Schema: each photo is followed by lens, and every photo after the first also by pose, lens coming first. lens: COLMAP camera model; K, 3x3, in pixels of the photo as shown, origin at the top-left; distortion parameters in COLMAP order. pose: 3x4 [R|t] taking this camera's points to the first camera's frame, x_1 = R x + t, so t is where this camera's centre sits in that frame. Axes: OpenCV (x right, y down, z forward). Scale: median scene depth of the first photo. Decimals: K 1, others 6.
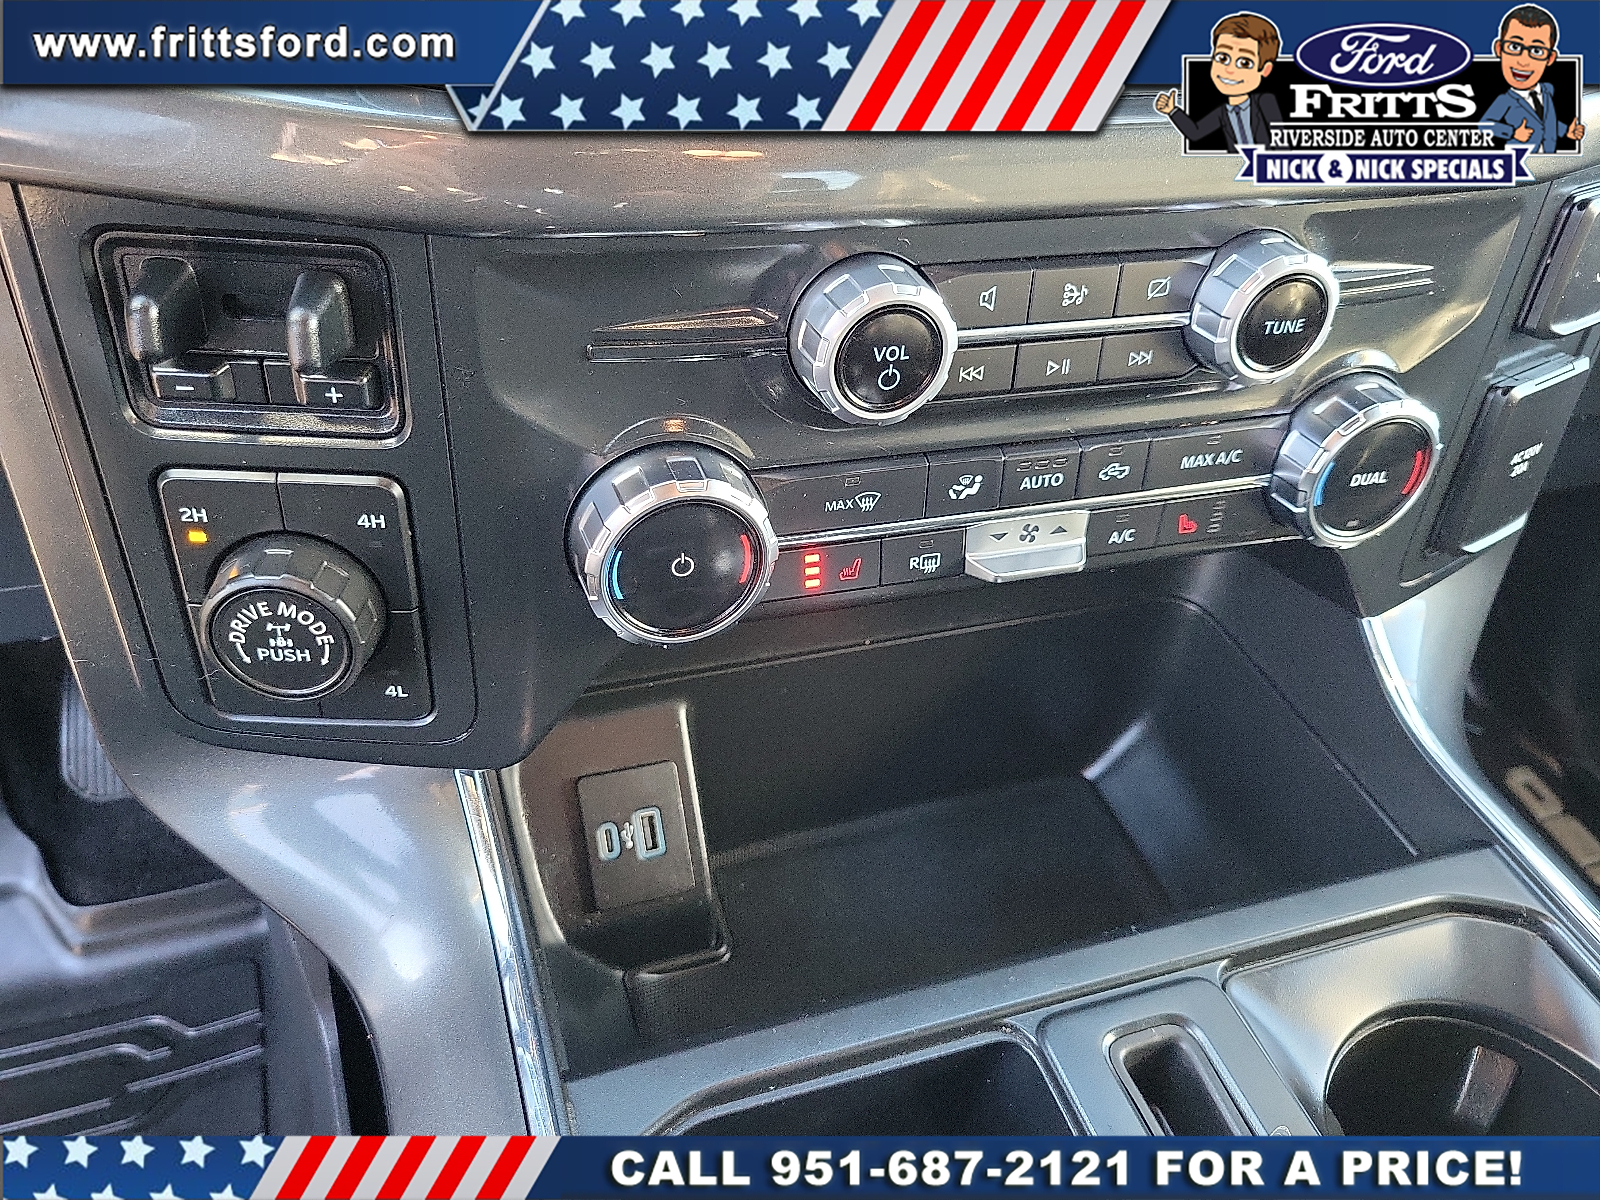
lens RADIAL K [[1233.4, 0, 806.3], [0, 1233.4, 609.2], [0, 0, 1]] dist [0.017322, -0.005851]
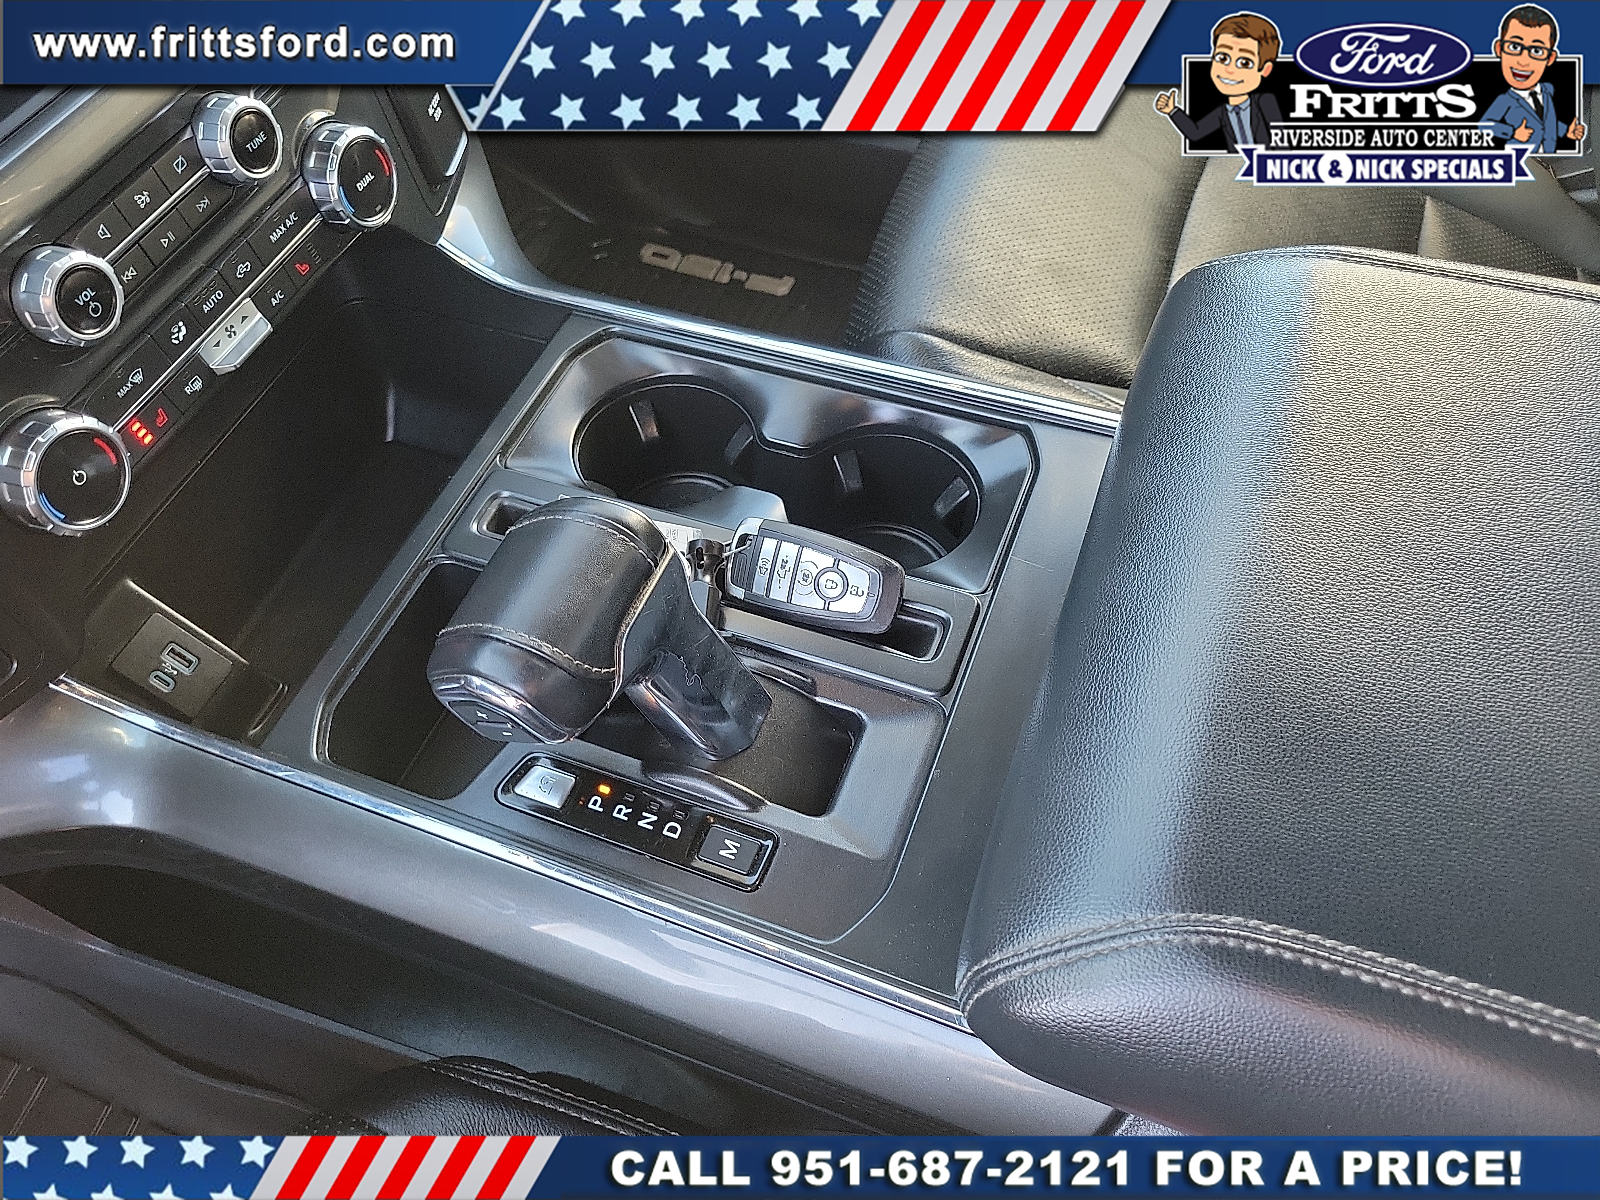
lens RADIAL K [[1233.4, 0, 798.1], [0, 1233.4, 629.5], [0, 0, 1]] dist [0.017322, -0.005851]
pose [[0.643490, -0.694893, 0.321006, -0.141009], [0.583945, 0.716789, 0.381079, 0.036380], [-0.494903, -0.057770, 0.867026, -0.840467]]
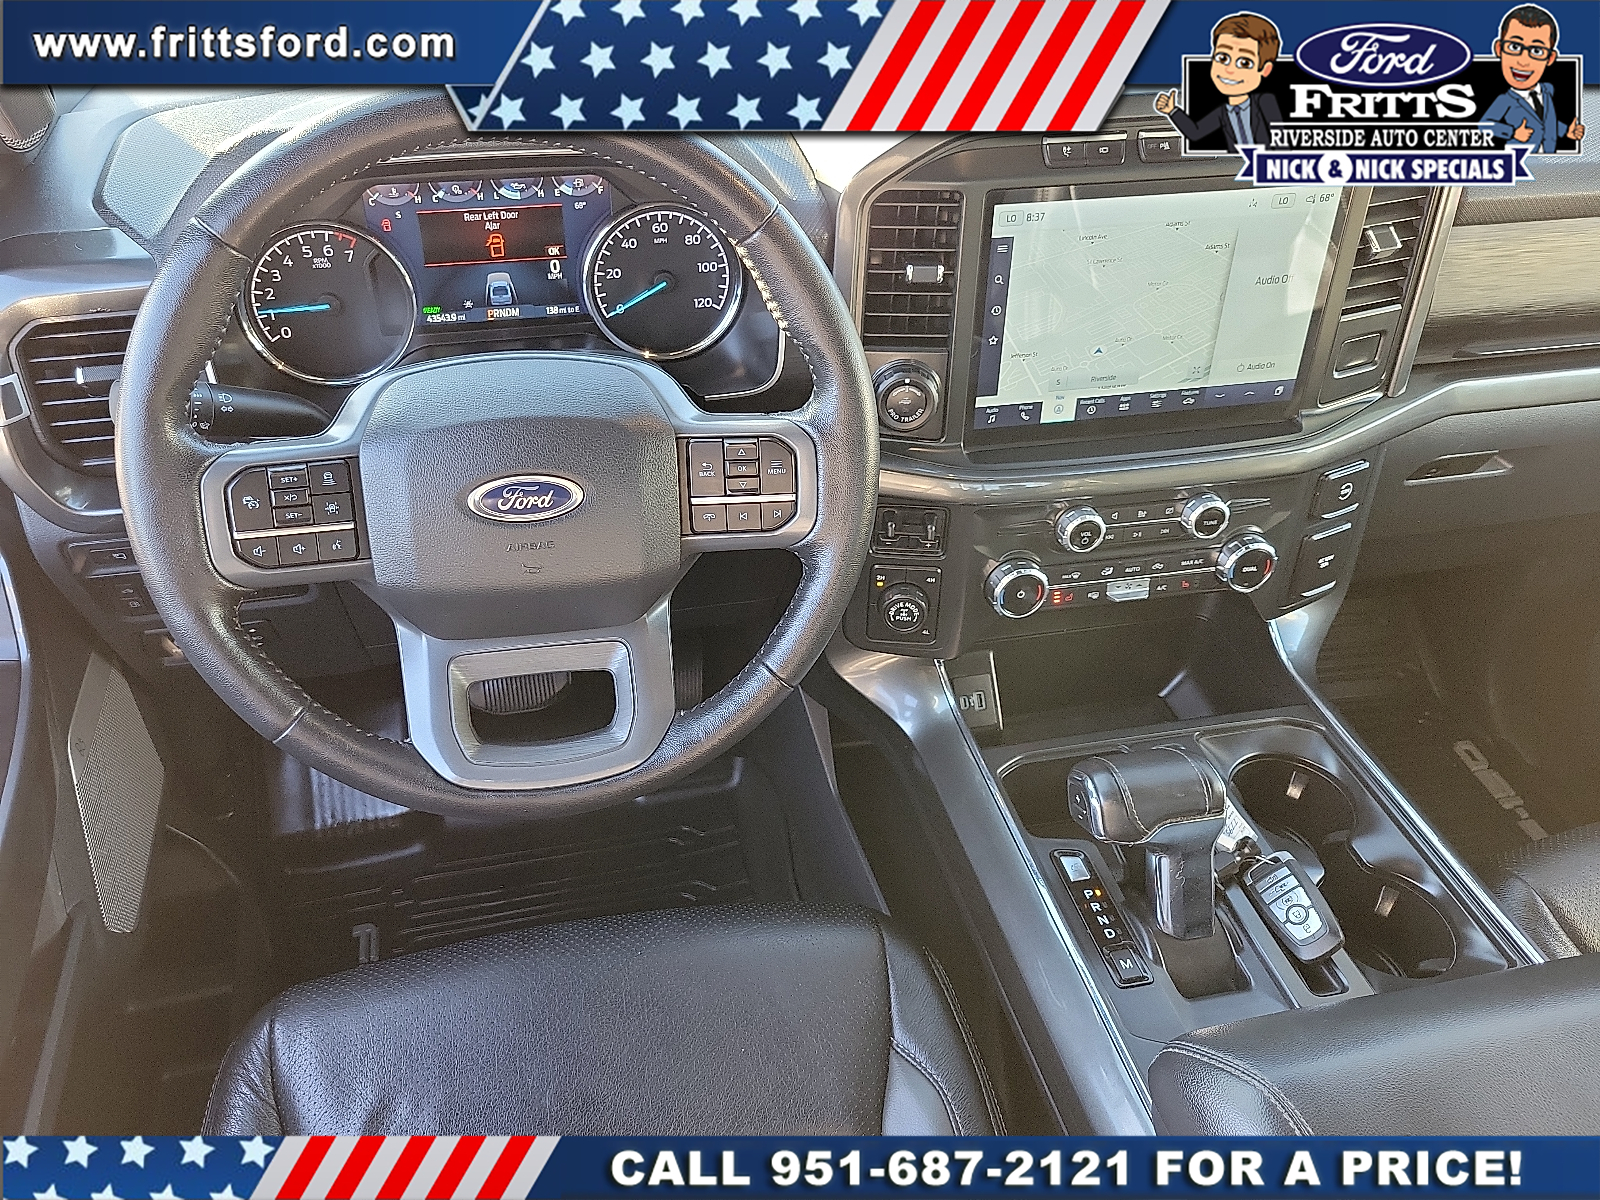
lens RADIAL K [[1233.4, 0, 769.1], [0, 1233.4, 598.4], [0, 0, 1]] dist [0.017322, -0.005851]
pose [[0.991038, 0.013649, -0.132884, -0.299208], [-0.020773, 0.998411, -0.052375, 0.149080], [0.131958, 0.054666, 0.989747, -2.173313]]
